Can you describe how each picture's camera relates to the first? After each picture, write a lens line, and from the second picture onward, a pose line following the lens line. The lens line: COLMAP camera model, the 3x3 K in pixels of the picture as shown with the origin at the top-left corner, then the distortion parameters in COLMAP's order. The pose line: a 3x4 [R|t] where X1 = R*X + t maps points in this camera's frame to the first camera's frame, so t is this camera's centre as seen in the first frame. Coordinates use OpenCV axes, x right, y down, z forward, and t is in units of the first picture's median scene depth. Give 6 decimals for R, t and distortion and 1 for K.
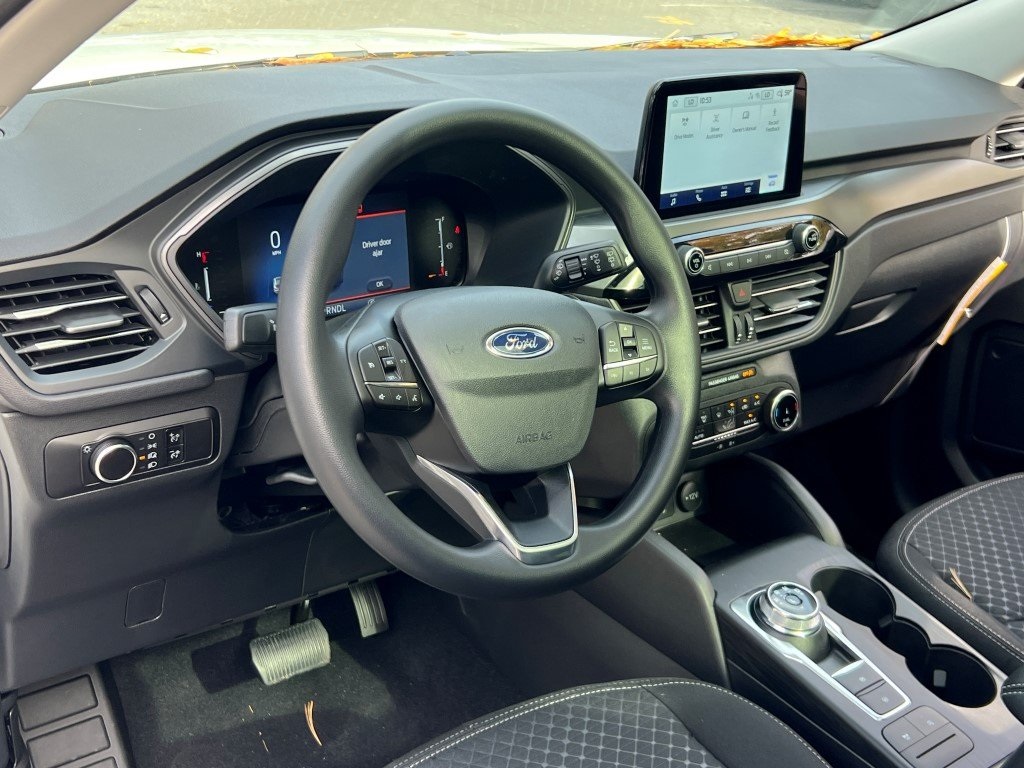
lens RADIAL K [[1265.6, 0, 512.4], [0, 1265.6, 379.4], [0, 0, 1]] dist [0.101972, 0.000000]
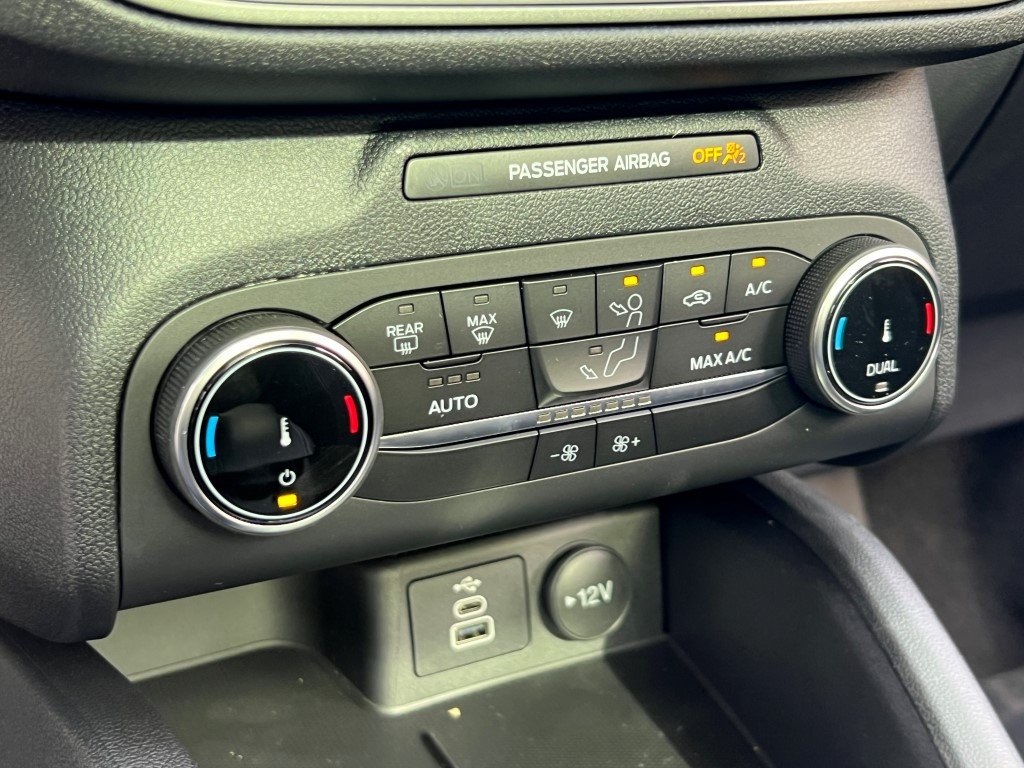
lens RADIAL K [[1338.2, 0, 511.3], [0, 1338.2, 382.9], [0, 0, 1]] dist [0.043080, 0.000000]
pose [[0.982982, 0.081498, -0.164636, 0.197356], [-0.074945, 0.996143, 0.045636, 0.029667], [0.167721, -0.032521, 0.985298, 0.767486]]
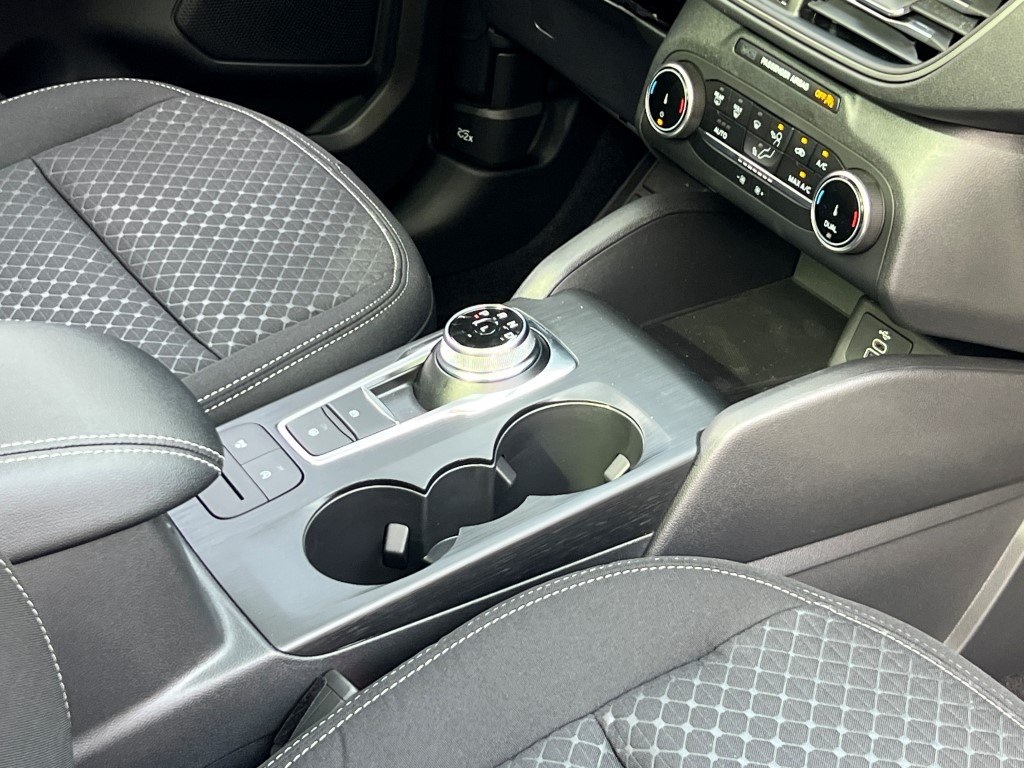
lens RADIAL K [[1904.5, 0, 517.1], [0, 1904.5, 381.5], [0, 0, 1]] dist [0.105330, 0.000000]
pose [[-0.098578, 0.467780, -0.878330, 1.000782], [-0.460039, 0.761230, 0.457047, -0.232144], [0.882409, 0.449121, 0.140156, 0.845614]]
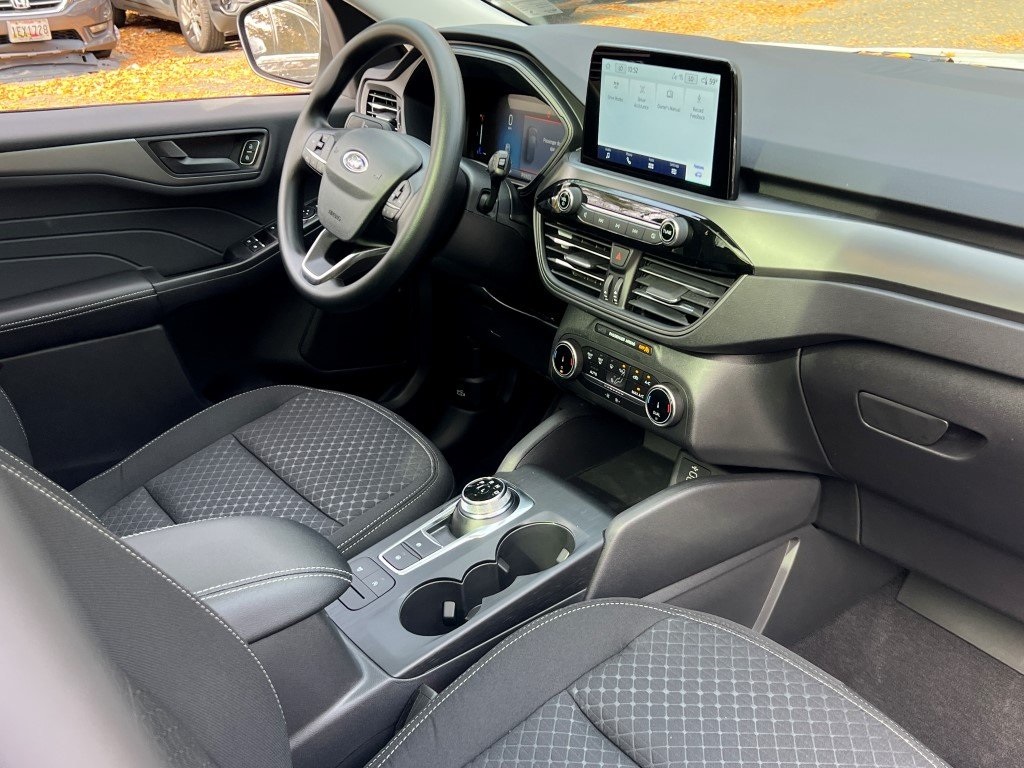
lens RADIAL K [[1059.2, 0, 509.4], [0, 1059.2, 394.0], [0, 0, 1]] dist [0.079862, 0.000000]
pose [[-0.037293, 0.362198, -0.931355, 1.042205], [-0.363078, 0.863399, 0.350309, -0.243862], [0.931012, 0.351219, 0.099308, 0.845569]]
